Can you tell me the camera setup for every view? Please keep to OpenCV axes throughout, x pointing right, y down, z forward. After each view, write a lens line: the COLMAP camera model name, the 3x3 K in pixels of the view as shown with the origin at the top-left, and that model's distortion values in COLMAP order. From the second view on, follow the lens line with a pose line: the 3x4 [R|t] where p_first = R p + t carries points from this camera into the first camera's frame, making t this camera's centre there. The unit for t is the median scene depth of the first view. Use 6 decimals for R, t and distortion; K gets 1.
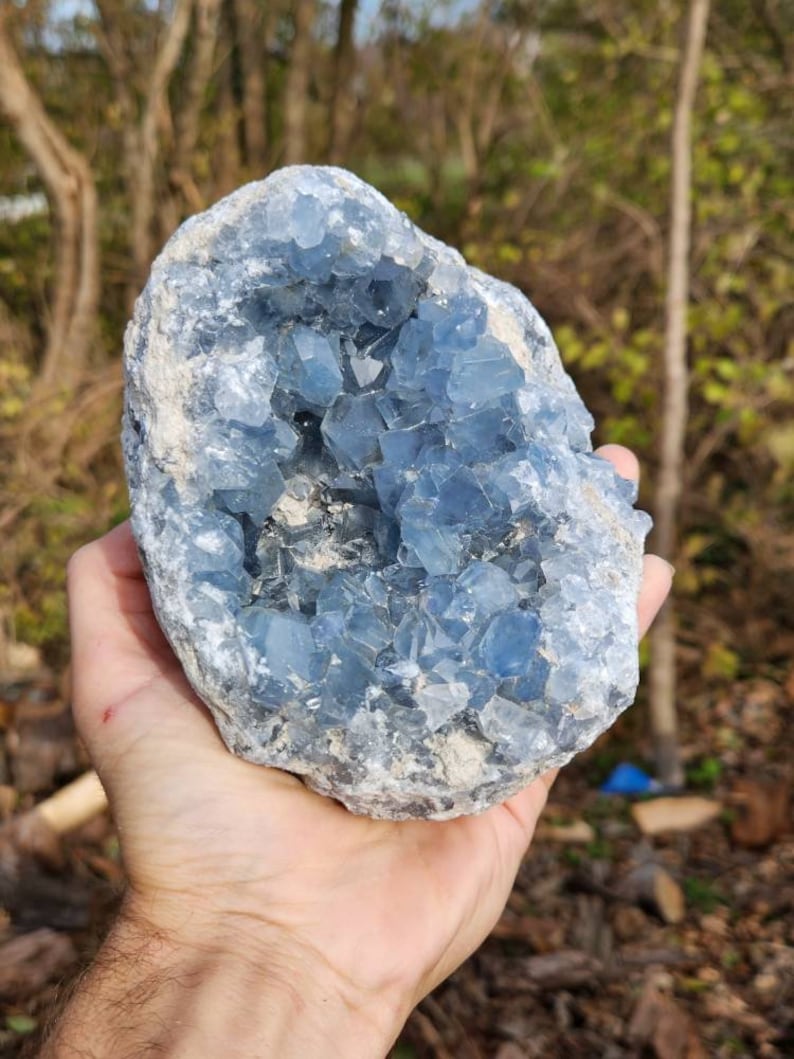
lens RADIAL K [[1099.9, 0, 416.7], [0, 1099.9, 530.8], [0, 0, 1]] dist [0.024429, 0.003057]
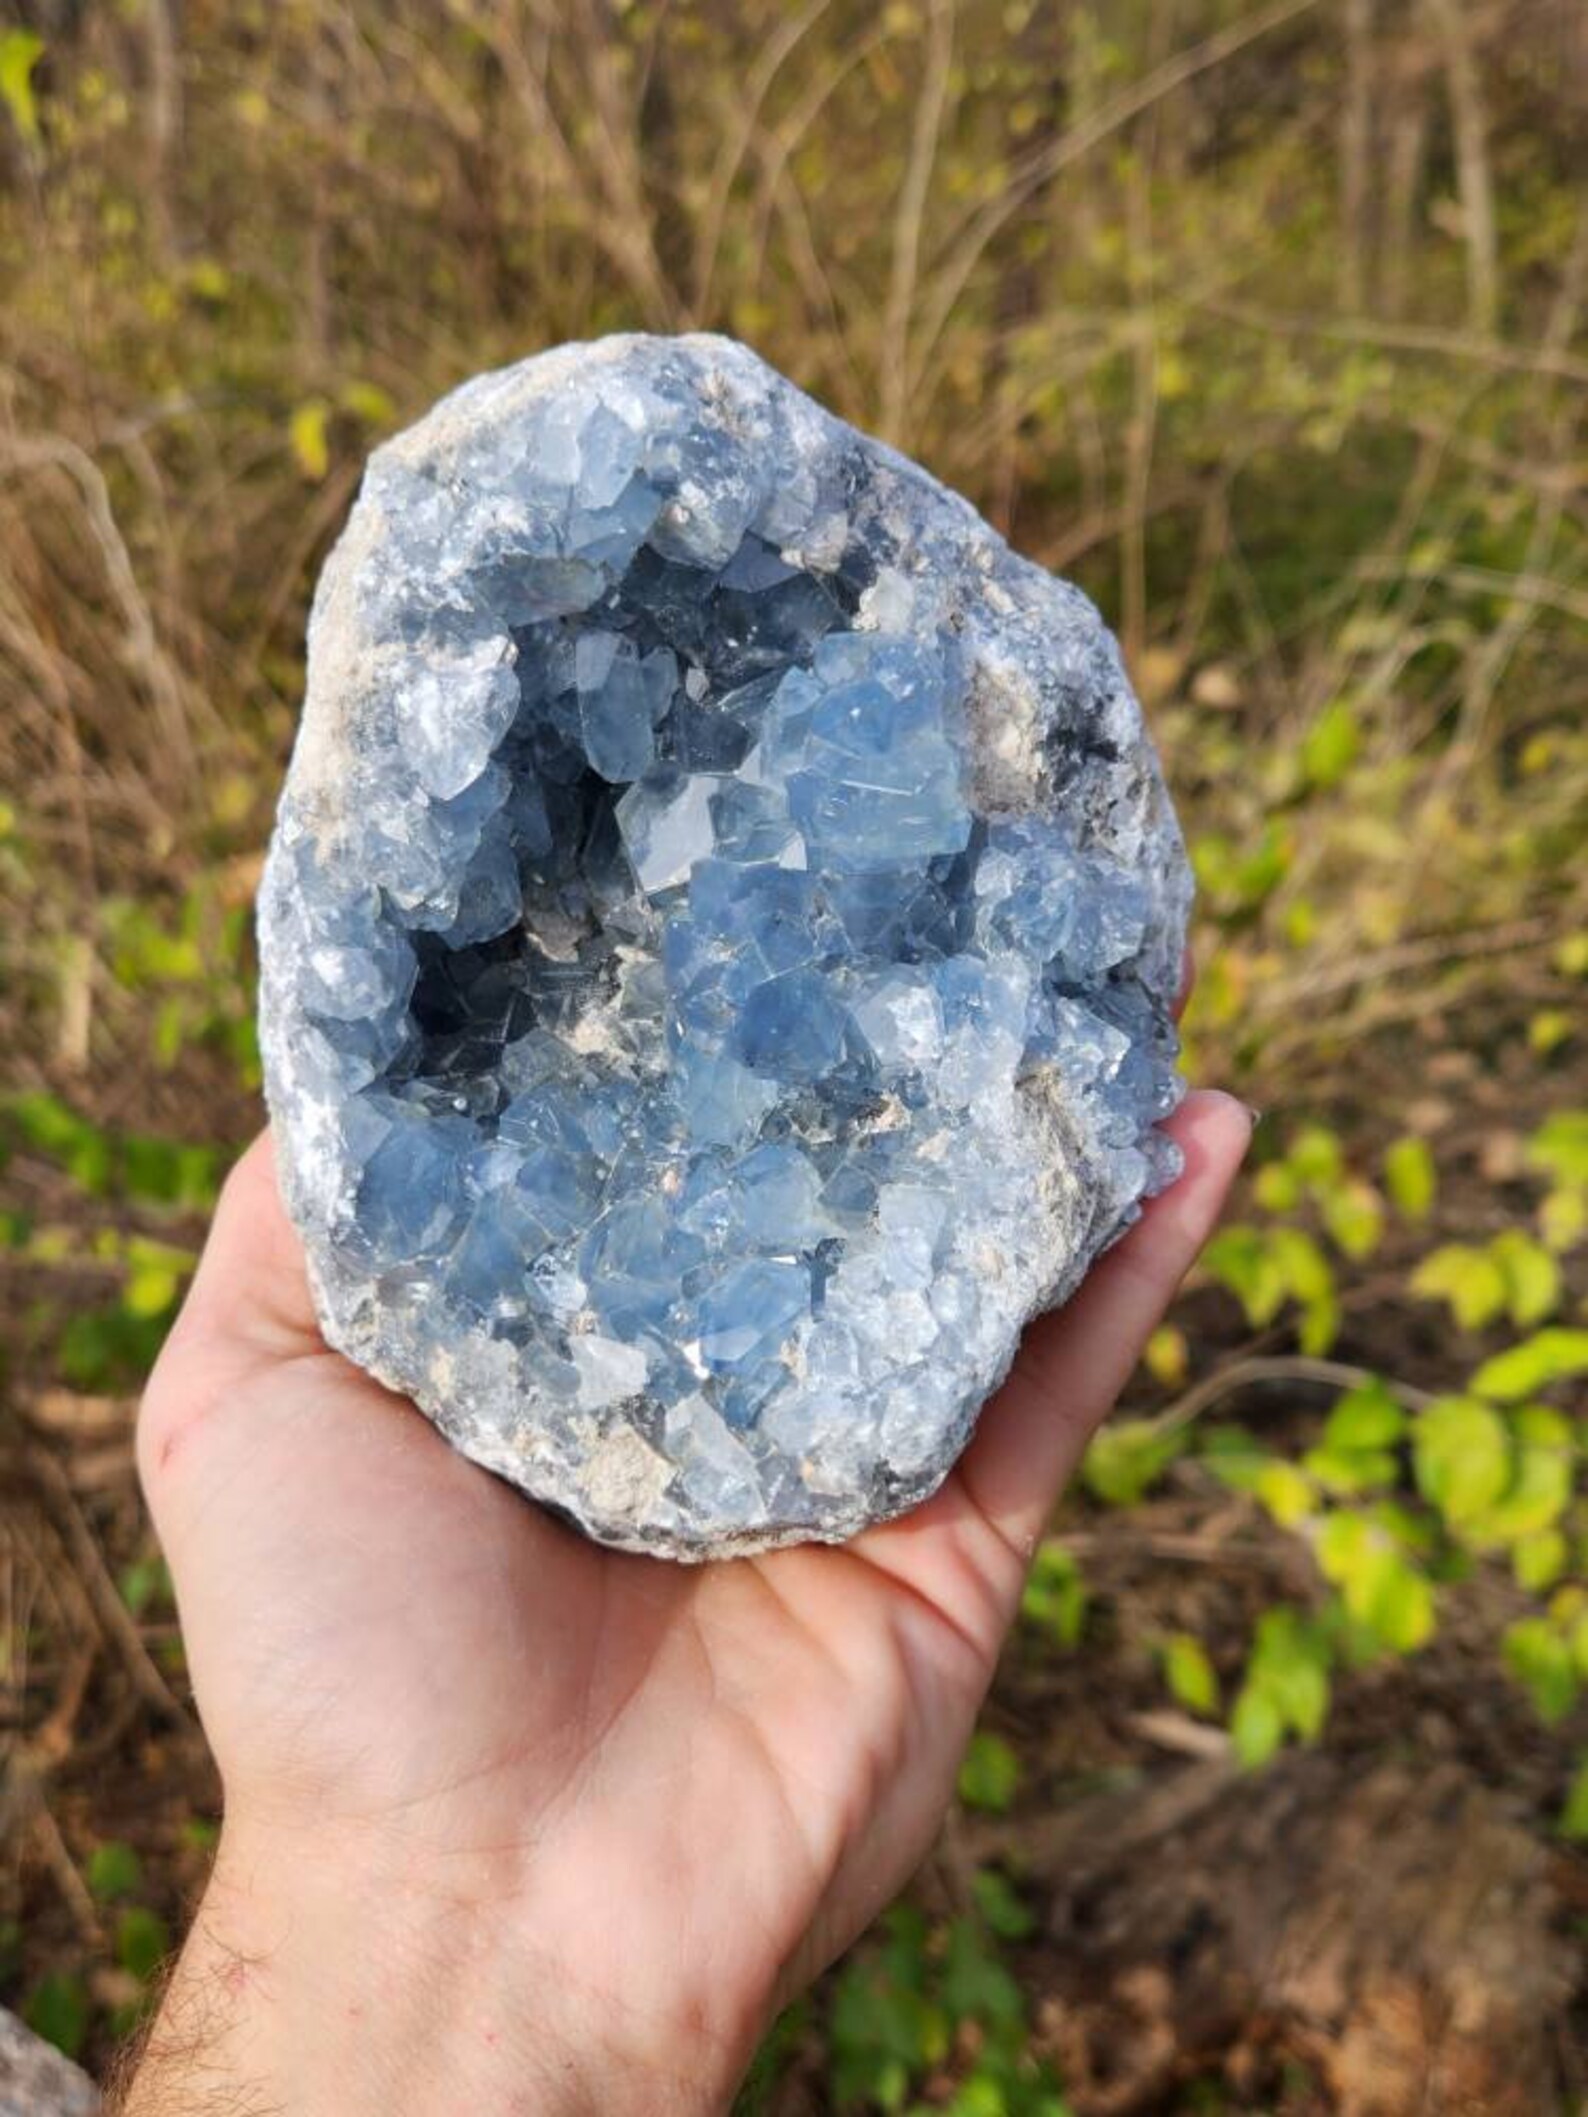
lens RADIAL K [[2202.5, 0, 779.8], [0, 2202.5, 1064.4], [0, 0, 1]] dist [0.026566, -0.005029]
pose [[0.901939, 0.316337, -0.294000, 0.375845], [-0.265863, 0.943197, 0.199237, -0.232684], [0.340326, -0.101536, 0.934809, -0.001927]]
